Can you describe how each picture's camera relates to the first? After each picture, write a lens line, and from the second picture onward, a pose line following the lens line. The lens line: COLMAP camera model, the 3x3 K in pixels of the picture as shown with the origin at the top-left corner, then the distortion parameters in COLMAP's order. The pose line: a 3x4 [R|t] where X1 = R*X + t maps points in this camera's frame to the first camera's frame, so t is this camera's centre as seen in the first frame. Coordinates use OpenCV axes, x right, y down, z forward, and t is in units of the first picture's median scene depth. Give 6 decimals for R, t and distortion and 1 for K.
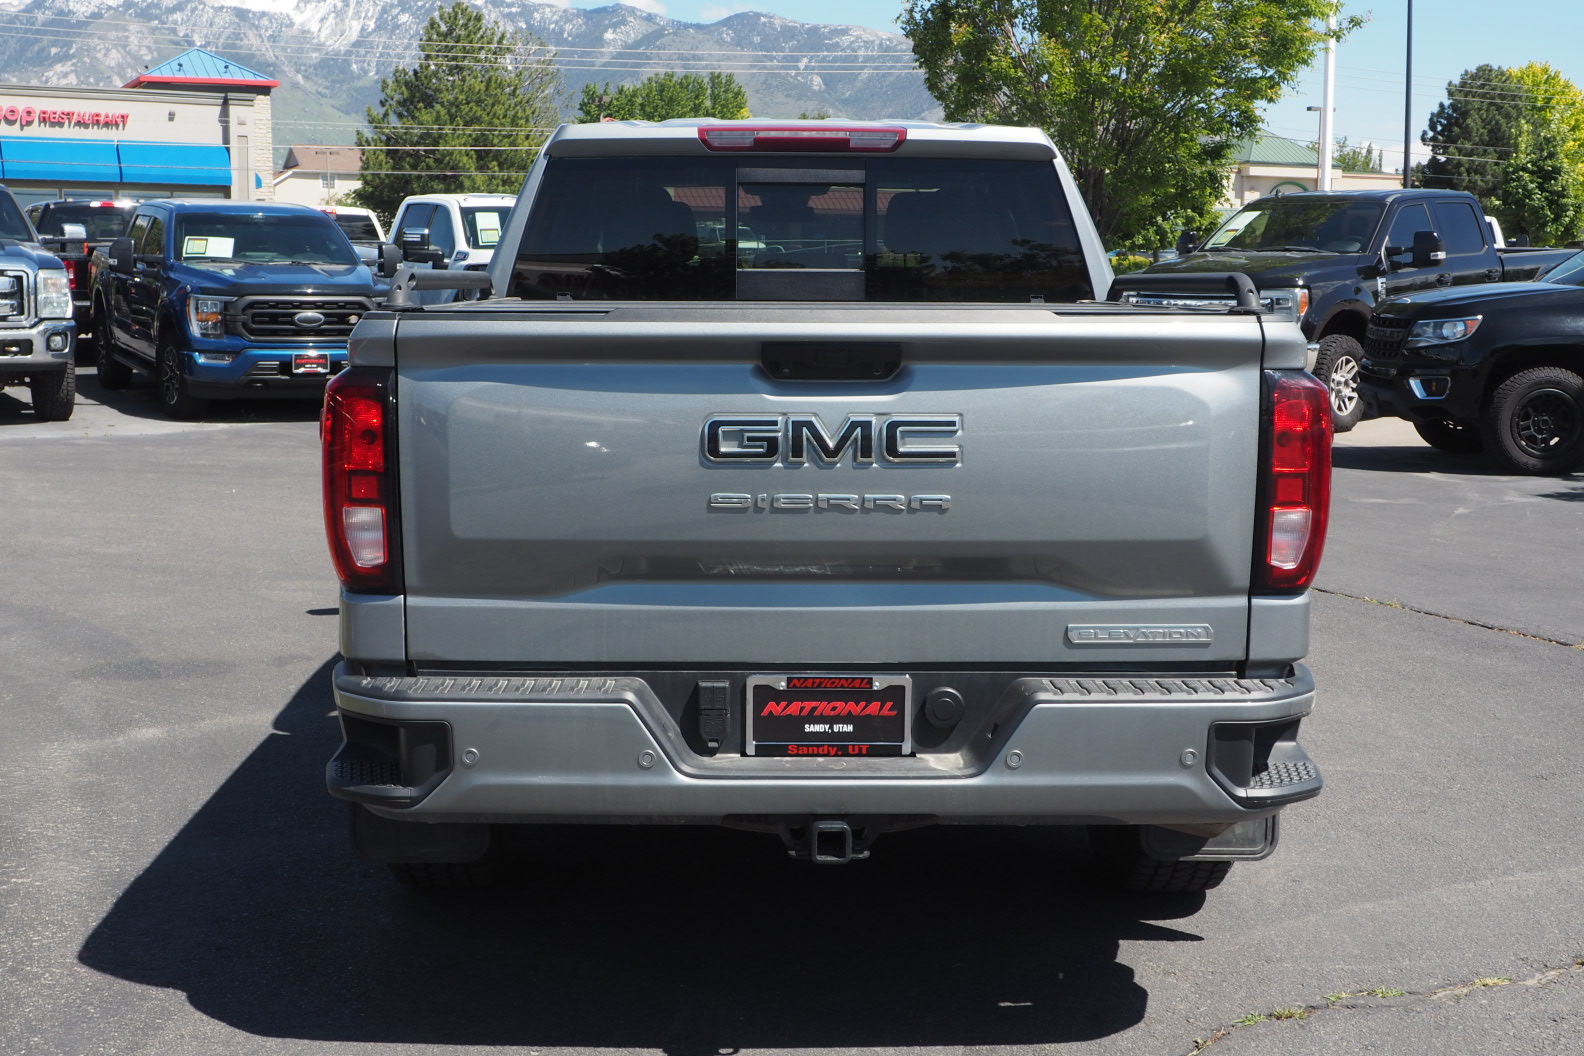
lens RADIAL K [[1962.6, 0, 783.9], [0, 1962.6, 502.2], [0, 0, 1]] dist [-0.012636, -0.005604]
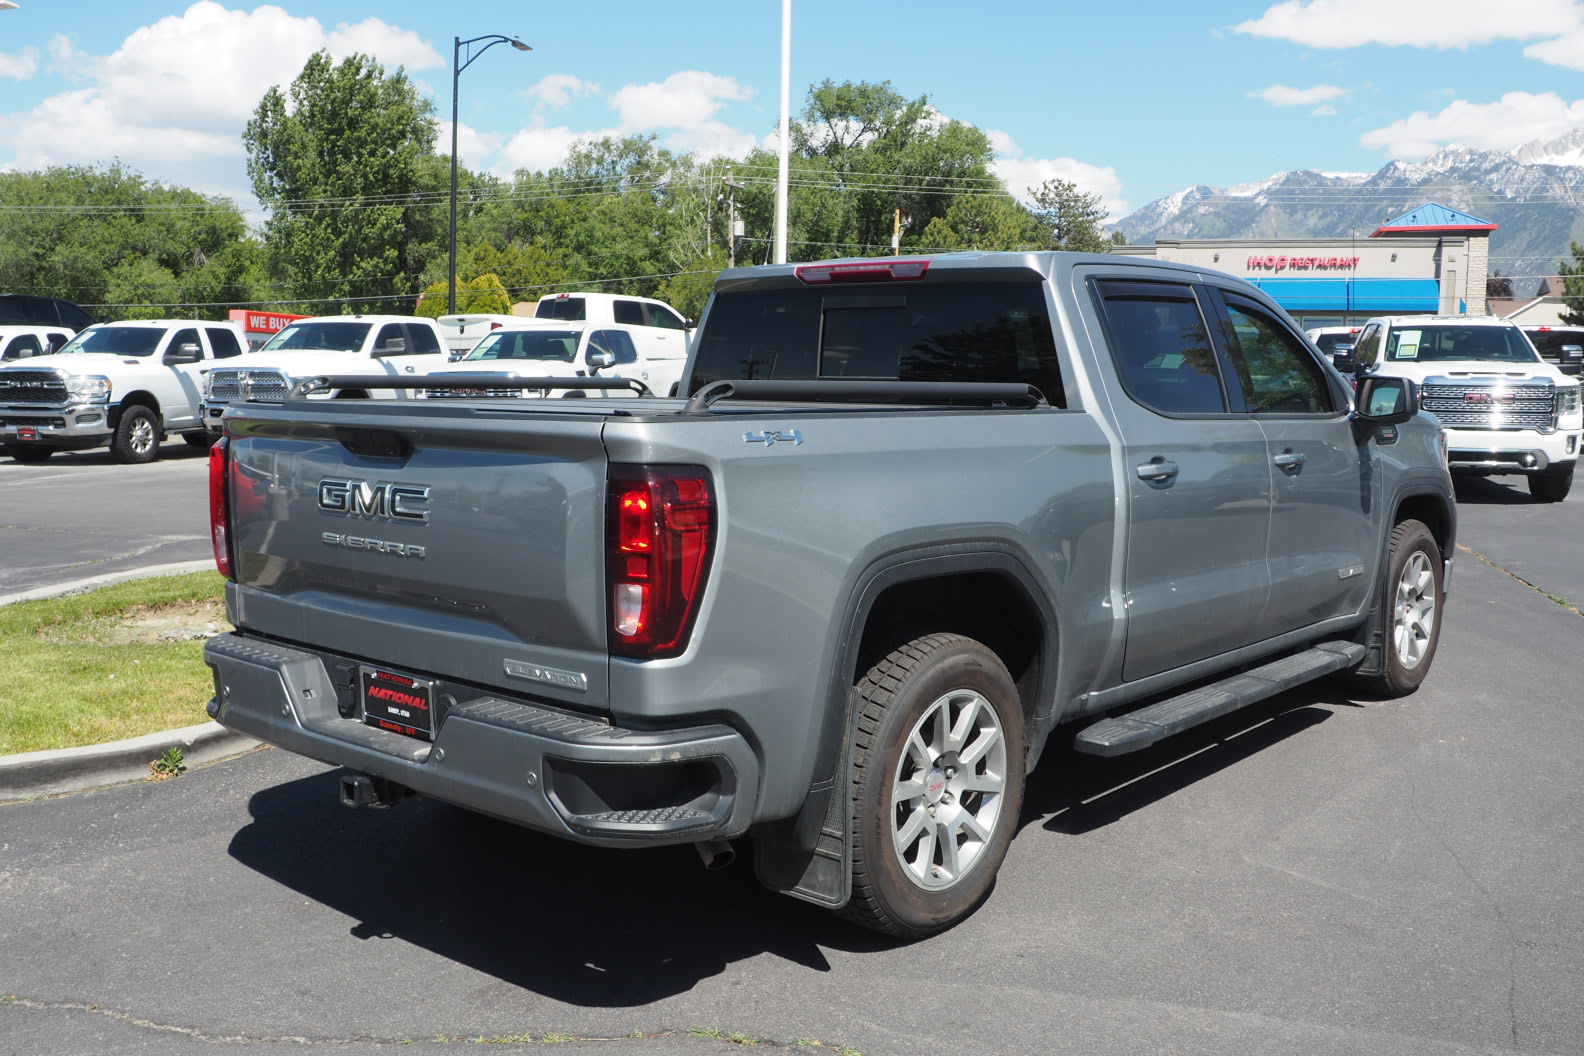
lens RADIAL K [[1492.8, 0, 792.0], [0, 1492.8, 528.0], [0, 0, 1]] dist [-0.000951, -0.016900]
pose [[0.743077, 0.071879, -0.665334, 0.613071], [-0.083606, 0.996397, 0.014270, -0.033618], [0.663962, 0.045022, 0.746409, 0.272763]]
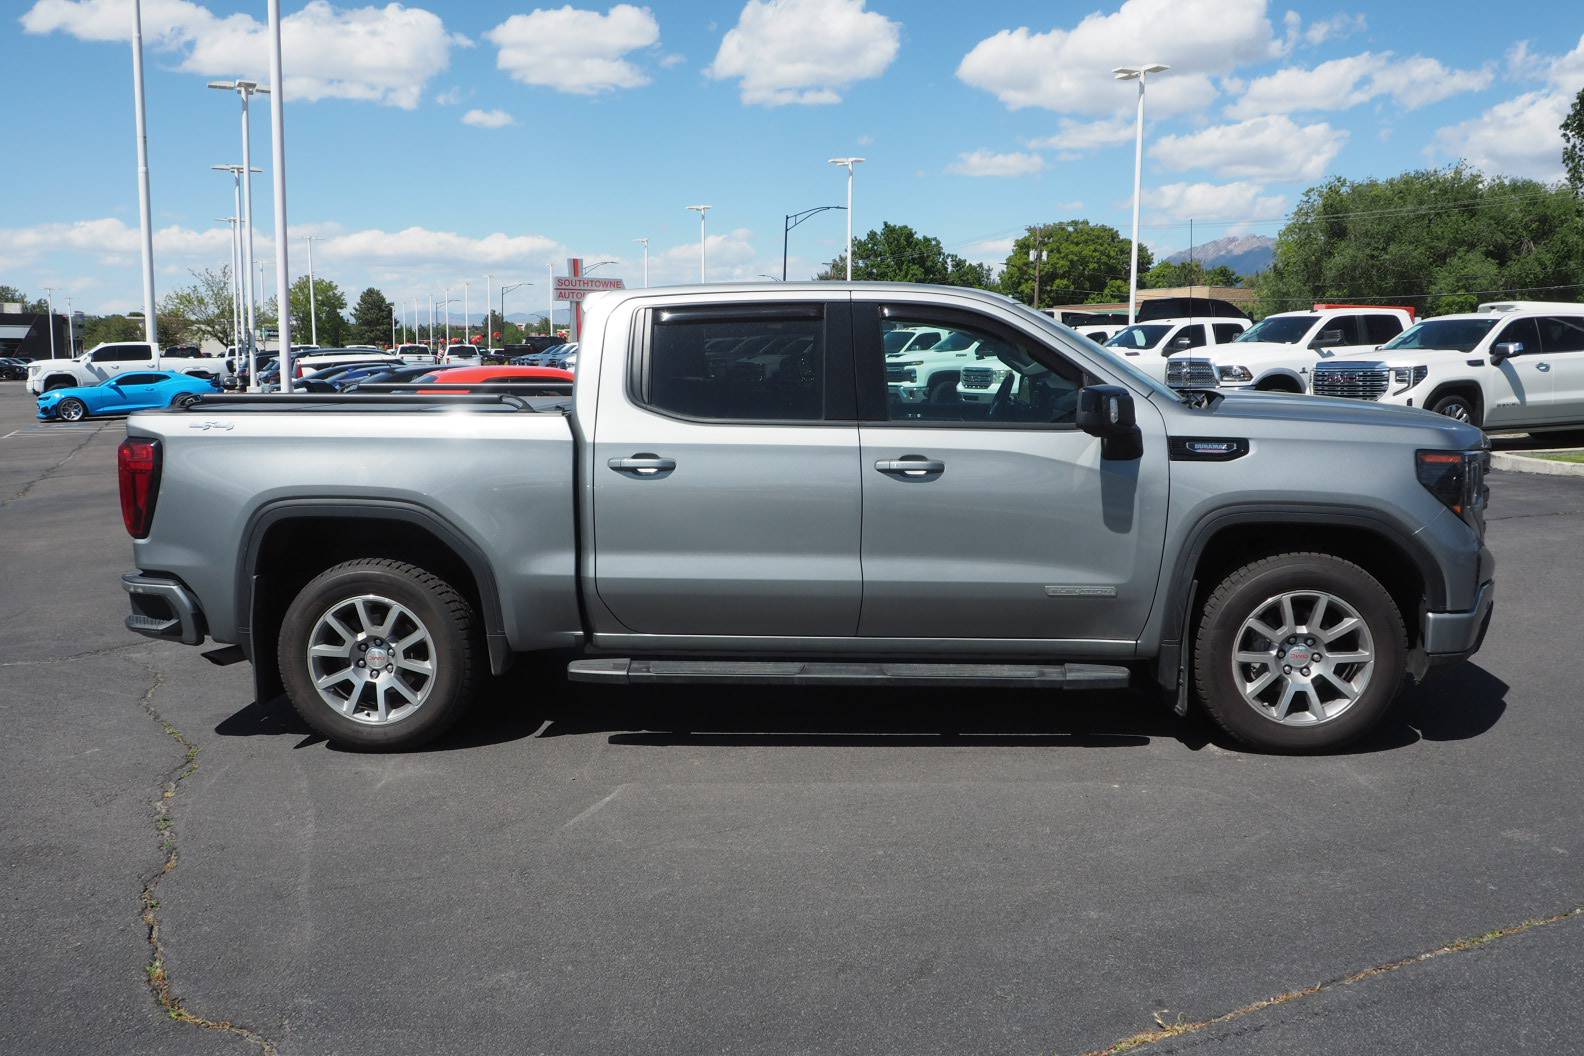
lens RADIAL K [[1332.7, 0, 792.0], [0, 1332.7, 528.0], [0, 0, 1]] dist [-0.011325, 0.000957]
pose [[-0.099389, 0.127626, -0.986830, 1.134028], [-0.111380, 0.984081, 0.138488, -0.172857], [0.988795, 0.123677, -0.083592, 1.259513]]
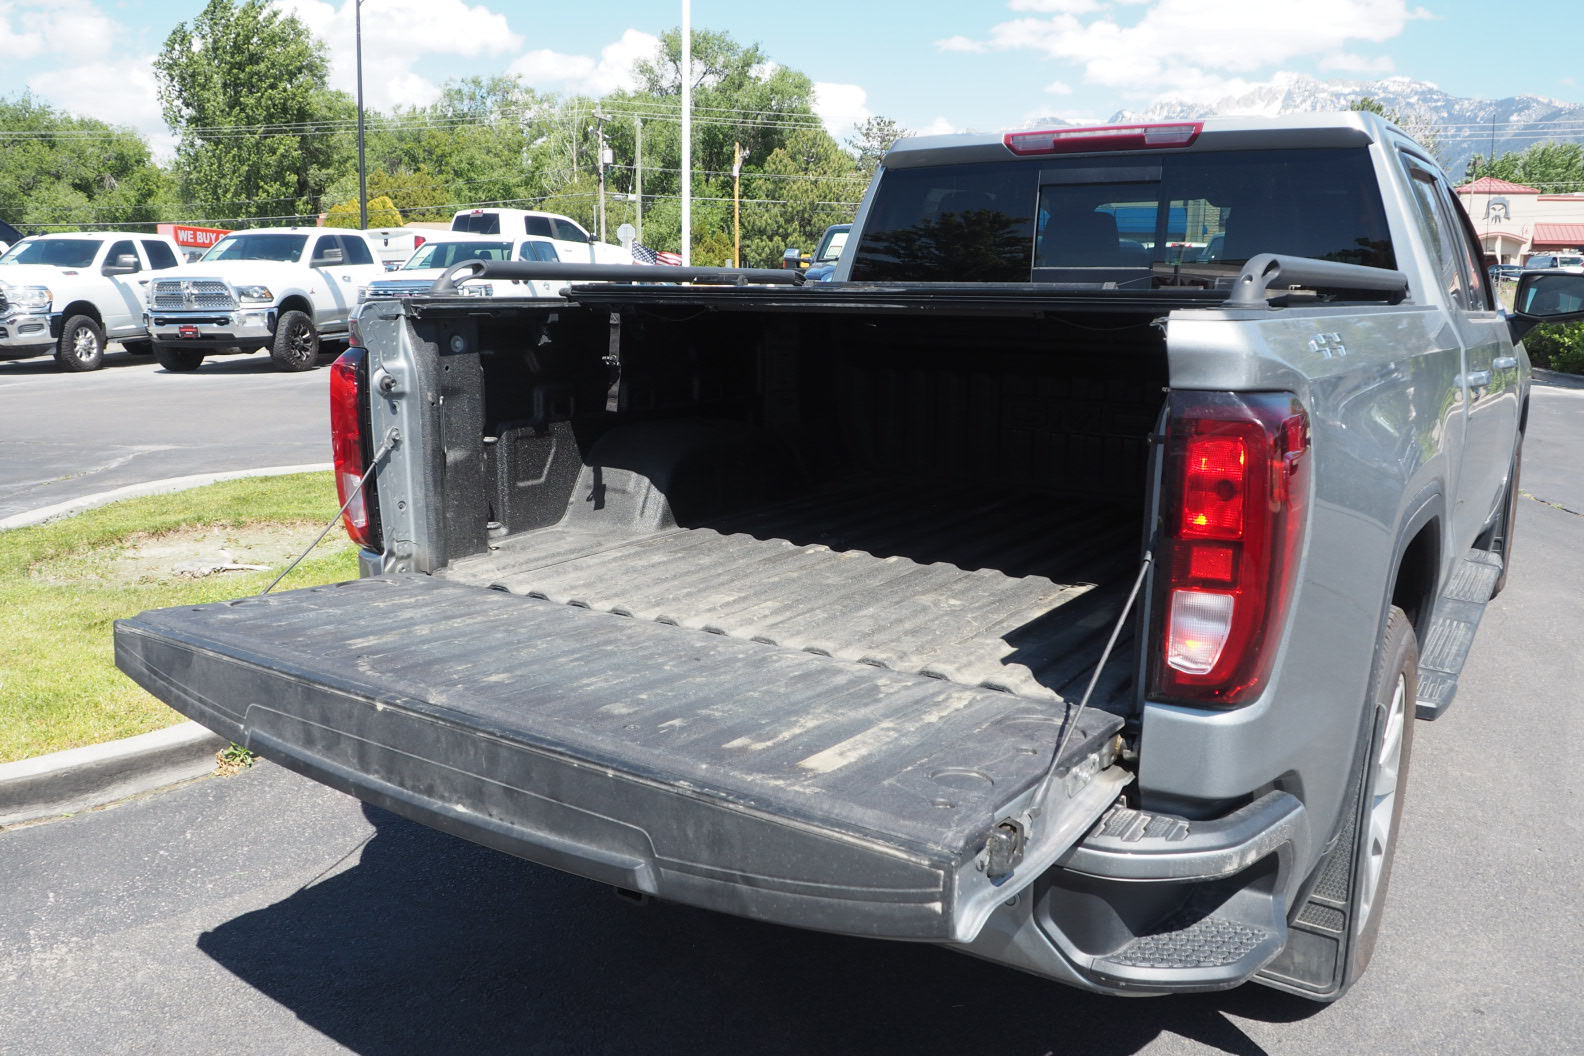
lens RADIAL K [[1223.6, 0, 792.0], [0, 1223.6, 528.0], [0, 0, 1]] dist [-0.018166, -0.000940]
pose [[0.821607, 0.111902, -0.558963, 0.254358], [-0.069269, 0.992876, 0.096953, -0.034298], [0.565829, -0.040939, 0.823505, 0.376917]]
